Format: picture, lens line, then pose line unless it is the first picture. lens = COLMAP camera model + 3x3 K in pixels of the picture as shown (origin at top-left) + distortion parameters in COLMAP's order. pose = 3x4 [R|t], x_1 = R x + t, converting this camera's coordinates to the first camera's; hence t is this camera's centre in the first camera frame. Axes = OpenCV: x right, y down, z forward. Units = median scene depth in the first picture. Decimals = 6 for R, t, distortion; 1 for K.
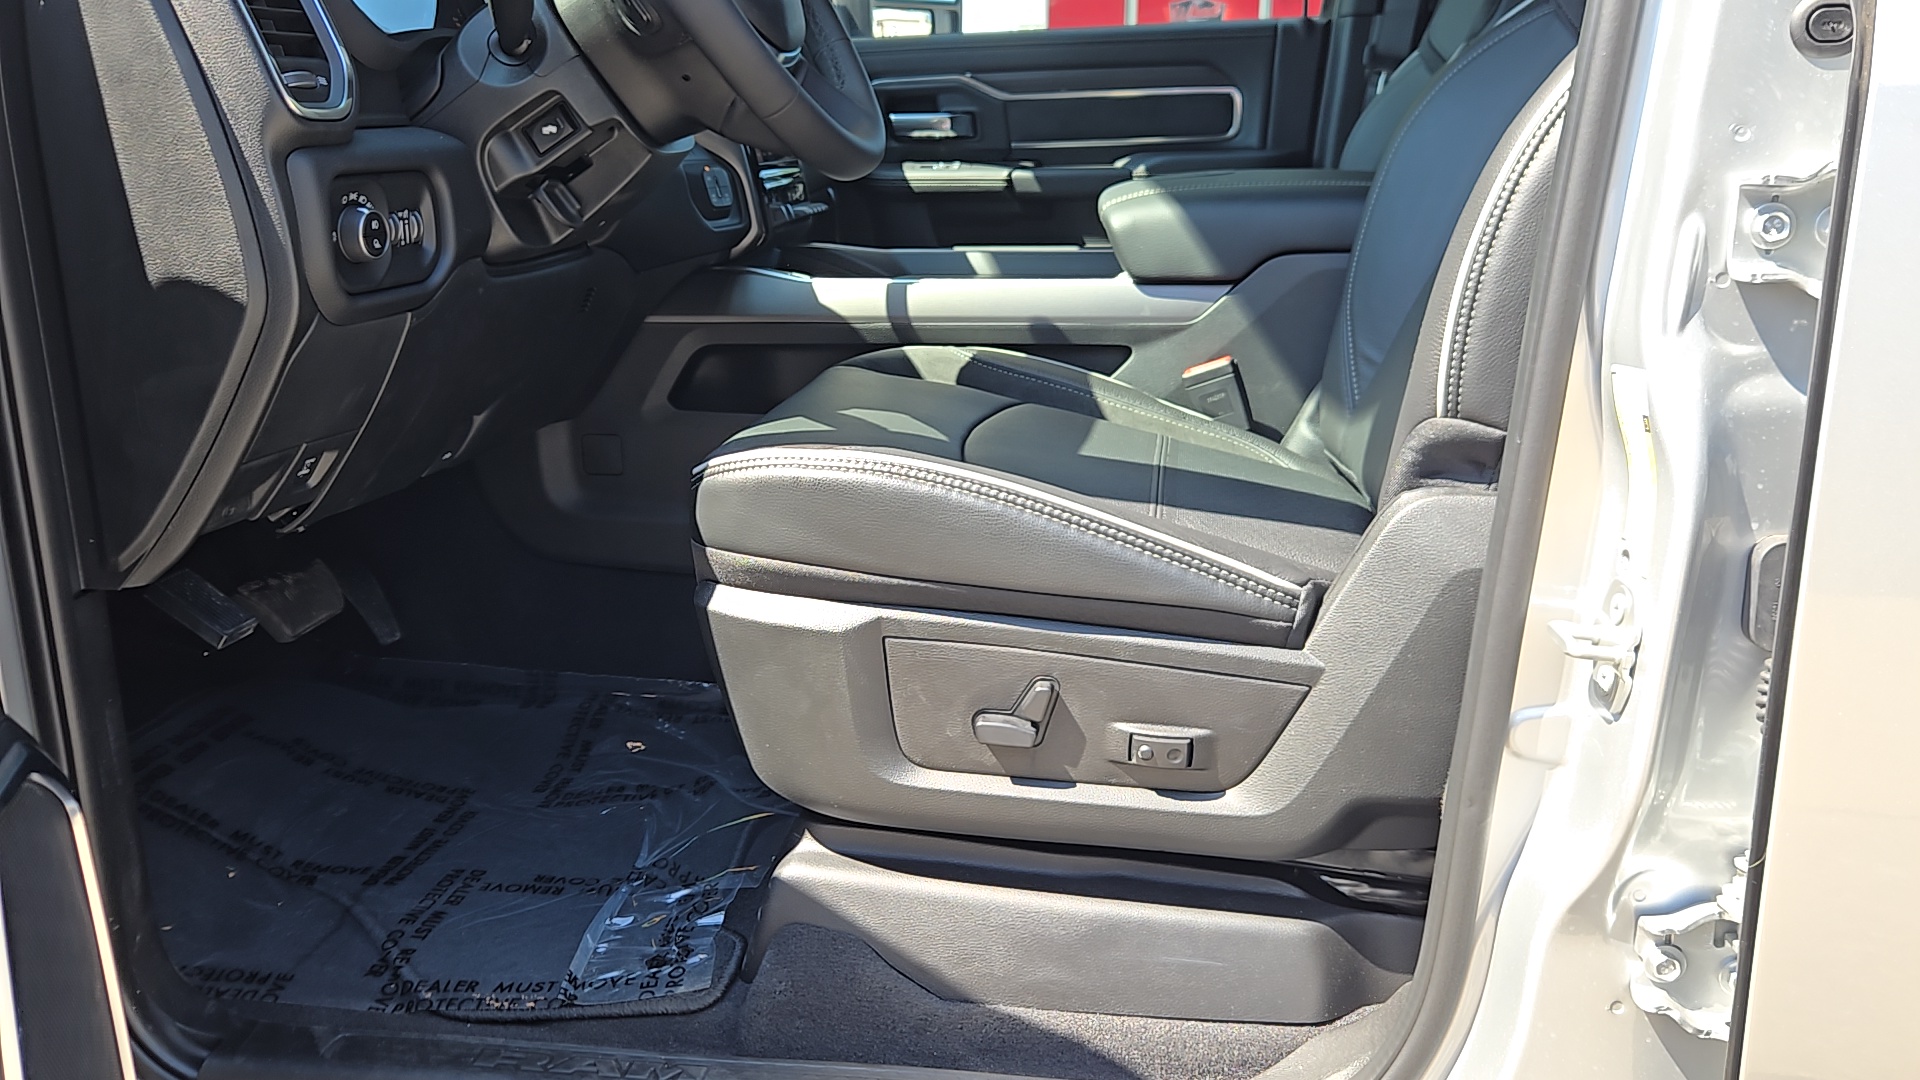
lens RADIAL K [[1613.6, 0, 962.2], [0, 1613.6, 538.3], [0, 0, 1]] dist [0.000526, 0.023892]
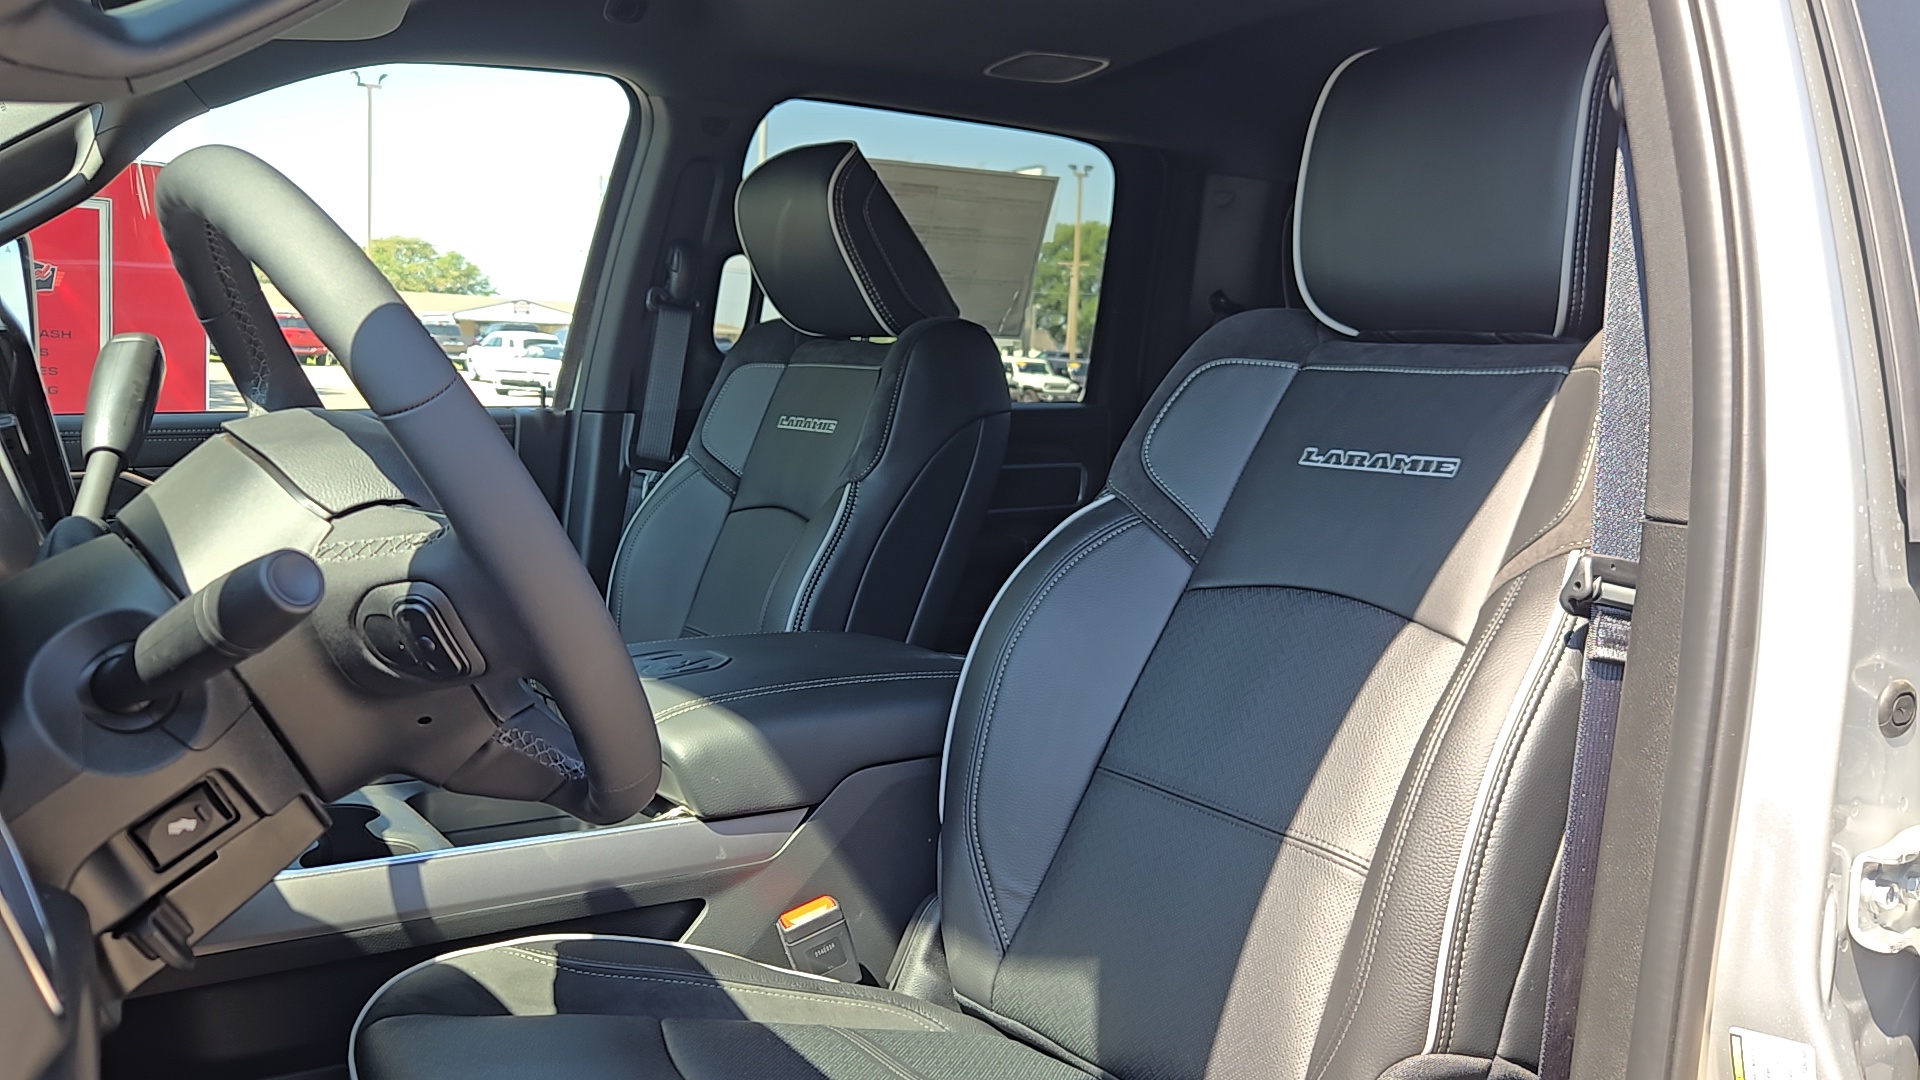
lens RADIAL K [[1613.6, 0, 945.2], [0, 1613.6, 537.3], [0, 0, 1]] dist [0.000526, 0.023892]
pose [[0.762060, -0.035362, 0.646540, -0.328052], [0.132540, 0.985884, -0.102300, -0.202532], [-0.633796, 0.163651, 0.755990, 0.282081]]
